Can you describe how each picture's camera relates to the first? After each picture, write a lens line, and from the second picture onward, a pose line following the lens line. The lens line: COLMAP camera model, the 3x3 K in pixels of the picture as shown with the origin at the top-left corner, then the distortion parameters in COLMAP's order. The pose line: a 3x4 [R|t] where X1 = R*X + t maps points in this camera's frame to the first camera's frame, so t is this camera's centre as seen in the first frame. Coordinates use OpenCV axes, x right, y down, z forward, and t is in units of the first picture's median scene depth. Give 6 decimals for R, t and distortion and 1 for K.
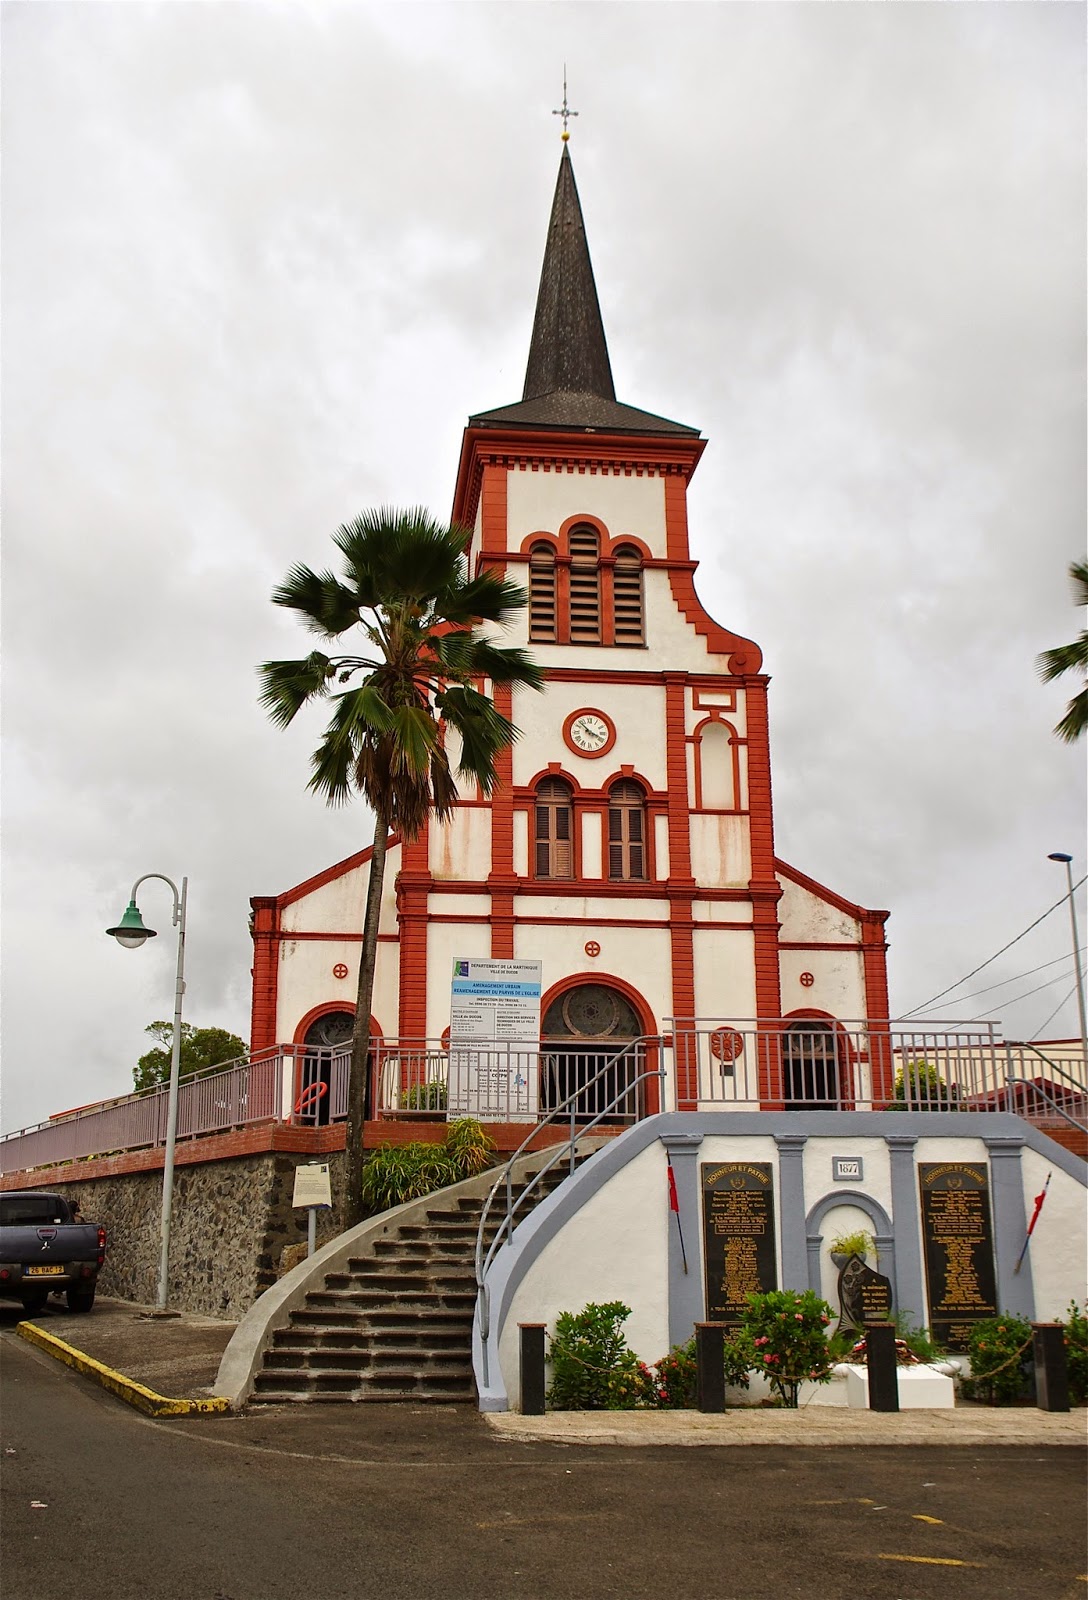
lens RADIAL K [[1388.8, 0, 544.0], [0, 1388.8, 800.0], [0, 0, 1]] dist [-0.011498, -0.006563]
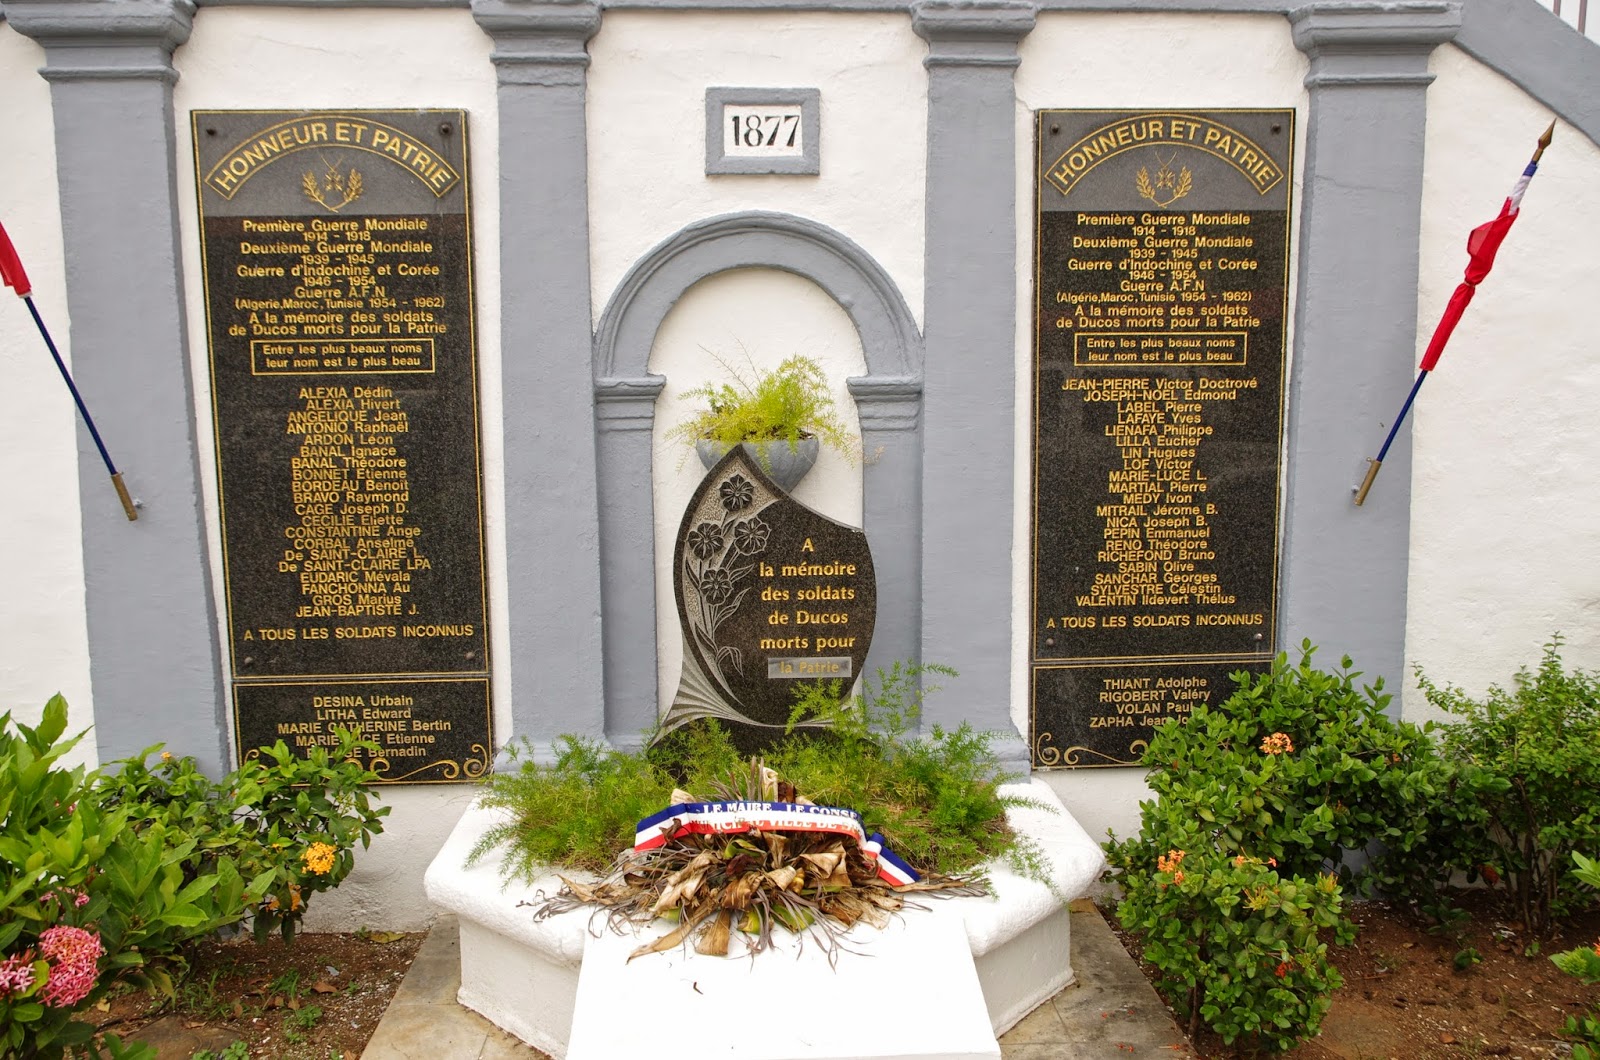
lens RADIAL K [[1550.5, 0, 800.0], [0, 1550.5, 530.0], [0, 0, 1]] dist [-0.001539, 0.009472]
pose [[0.999962, -0.008656, 0.000291, 0.227423], [0.007819, 0.916704, 0.399490, 0.219506], [-0.003724, -0.399473, 0.916738, 0.706881]]
